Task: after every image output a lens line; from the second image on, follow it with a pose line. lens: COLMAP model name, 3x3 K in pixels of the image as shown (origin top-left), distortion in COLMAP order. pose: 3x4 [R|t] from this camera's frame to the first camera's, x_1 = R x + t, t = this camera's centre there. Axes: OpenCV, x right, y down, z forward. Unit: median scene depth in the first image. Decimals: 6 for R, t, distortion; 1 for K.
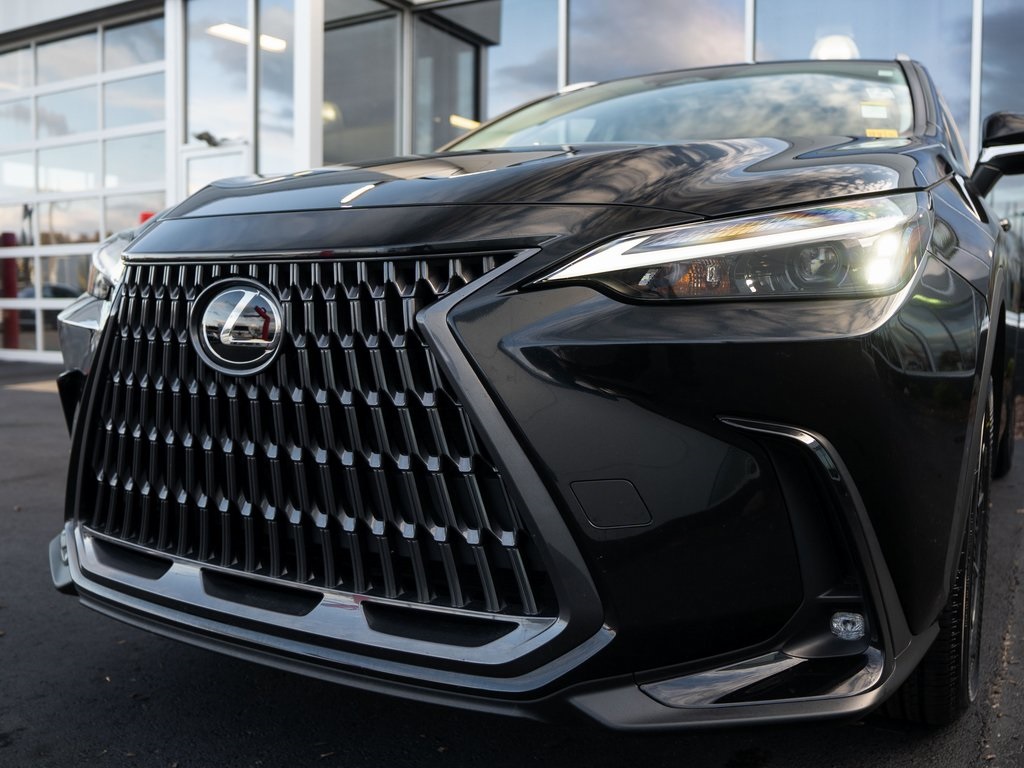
lens RADIAL K [[934.6, 0, 517.1], [0, 934.6, 364.1], [0, 0, 1]] dist [-0.035657, 0.000000]
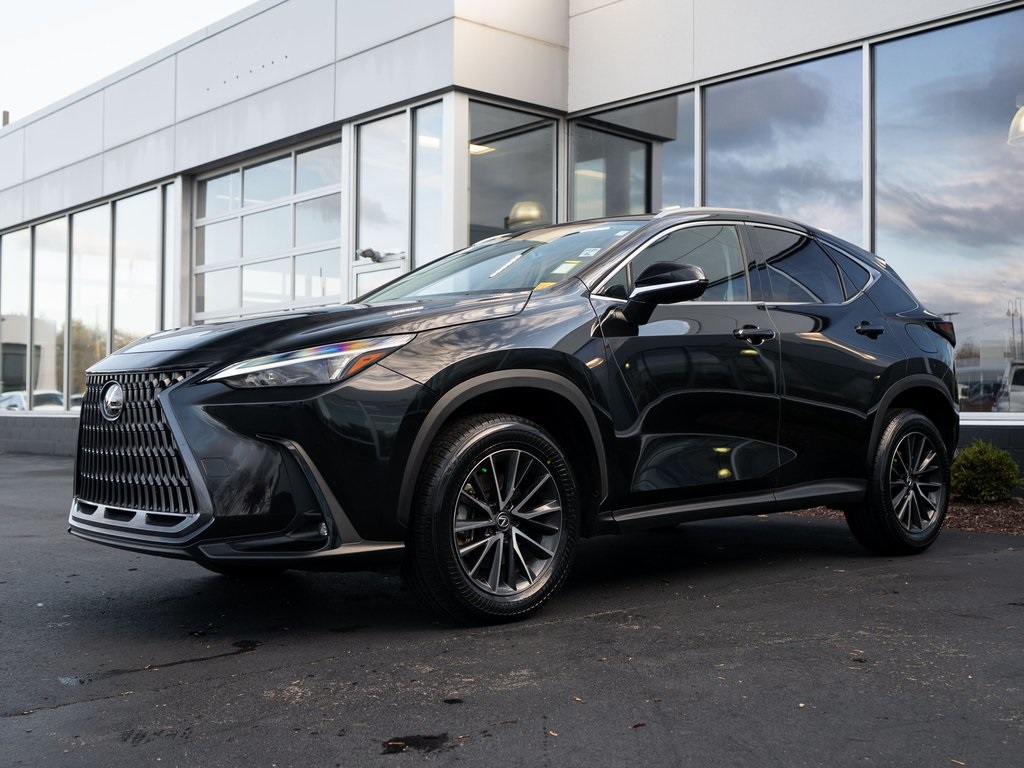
lens RADIAL K [[1303.0, 0, 519.1], [0, 1303.0, 389.9], [0, 0, 1]] dist [-0.033391, 0.000000]
pose [[0.942143, -0.009377, -0.335080, 2.088722], [-0.021467, 0.995869, -0.088228, 0.237258], [0.334523, 0.090316, 0.938050, -2.071968]]
